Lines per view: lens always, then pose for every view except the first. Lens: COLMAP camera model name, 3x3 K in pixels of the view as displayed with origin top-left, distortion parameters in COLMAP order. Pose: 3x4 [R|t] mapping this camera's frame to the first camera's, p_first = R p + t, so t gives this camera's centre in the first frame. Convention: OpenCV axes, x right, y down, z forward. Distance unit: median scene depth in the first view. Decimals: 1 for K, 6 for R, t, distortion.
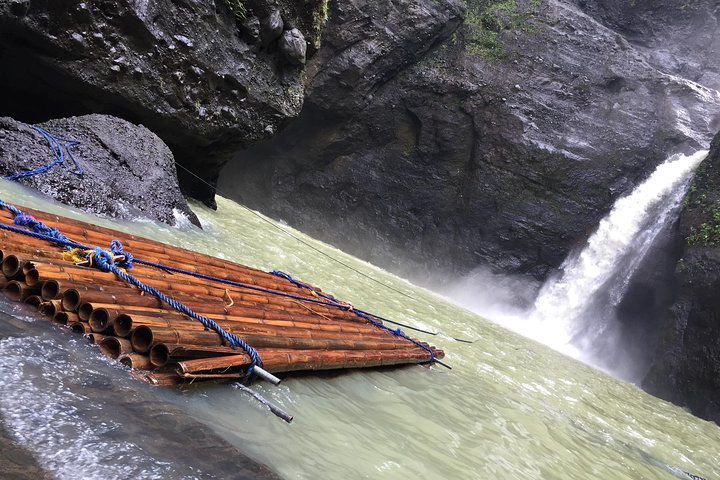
lens RADIAL K [[629.9, 0, 357.7], [0, 629.9, 244.0], [0, 0, 1]] dist [0.039670, -0.010513]
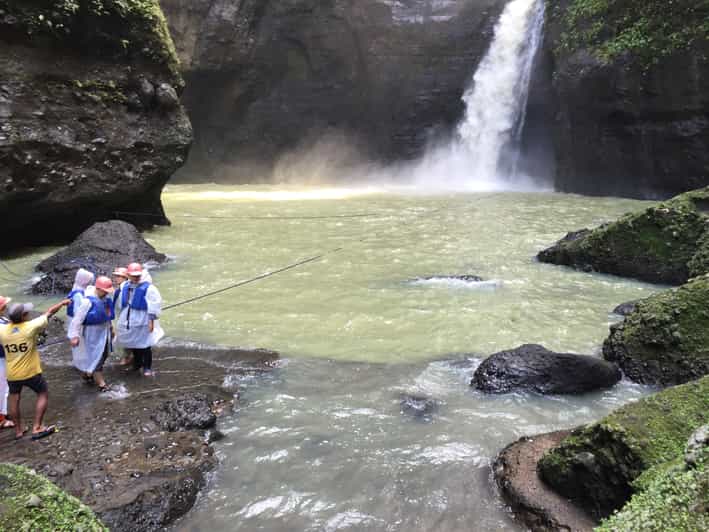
lens RADIAL K [[605.3, 0, 350.5], [0, 605.3, 258.5], [0, 0, 1]] dist [0.079570, -0.107474]
pose [[0.909739, -0.415046, -0.010571, 0.135371], [0.410222, 0.894660, 0.176923, -0.071131], [-0.063973, -0.165290, 0.984168, -0.410791]]
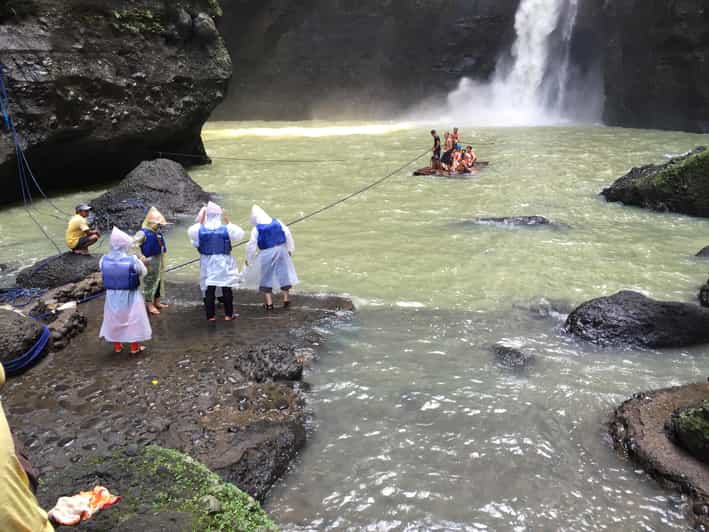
lens RADIAL K [[605.3, 0, 352.3], [0, 605.3, 260.7], [0, 0, 1]] dist [0.079570, -0.107474]
pose [[0.906867, -0.410389, -0.095775, 0.103452], [0.420955, 0.871536, 0.251438, -0.083018], [-0.019716, -0.268338, 0.963123, -0.381137]]
